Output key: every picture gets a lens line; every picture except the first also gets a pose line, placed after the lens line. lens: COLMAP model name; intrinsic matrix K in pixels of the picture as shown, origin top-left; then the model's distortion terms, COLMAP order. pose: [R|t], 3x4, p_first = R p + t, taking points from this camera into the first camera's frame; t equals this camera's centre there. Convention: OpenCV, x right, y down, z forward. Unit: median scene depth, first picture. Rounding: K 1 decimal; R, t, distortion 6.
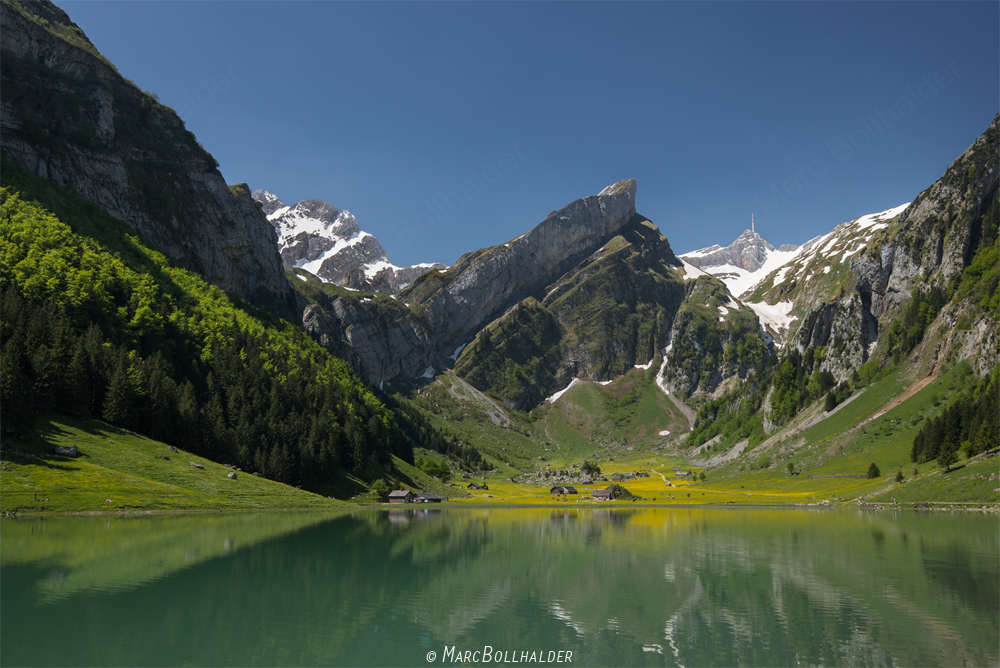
lens RADIAL K [[956.7, 0, 500.0], [0, 956.7, 334.0], [0, 0, 1]] dist [0.039417, -0.008036]
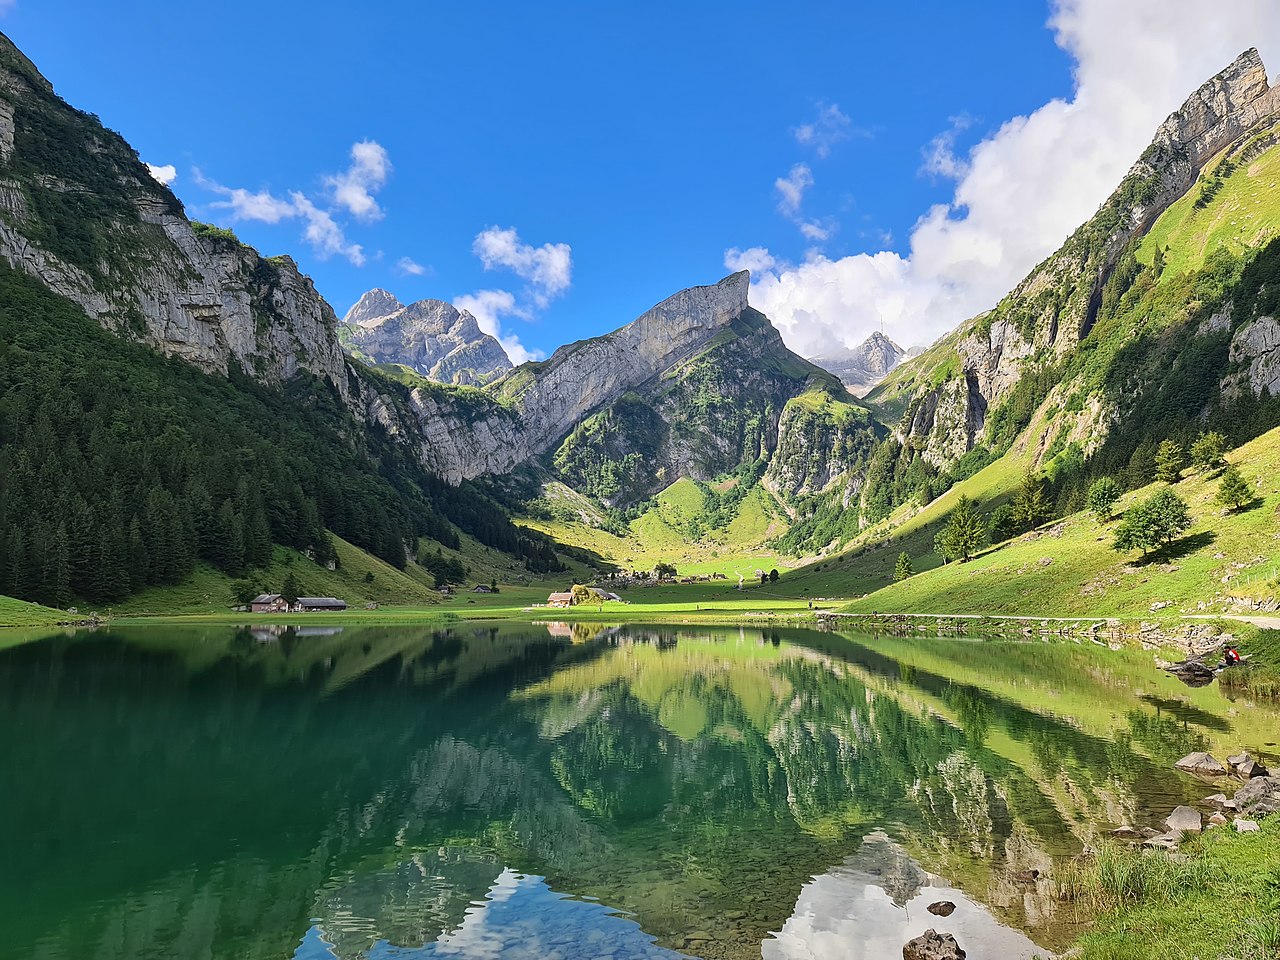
lens RADIAL K [[945.9, 0, 640.0], [0, 945.9, 480.0], [0, 0, 1]] dist [0.067752, -0.007919]
pose [[0.999990, -0.001090, 0.004433, 0.063096], [0.000901, 0.999099, 0.042438, 0.016459], [-0.004476, -0.042433, 0.999089, 0.098616]]
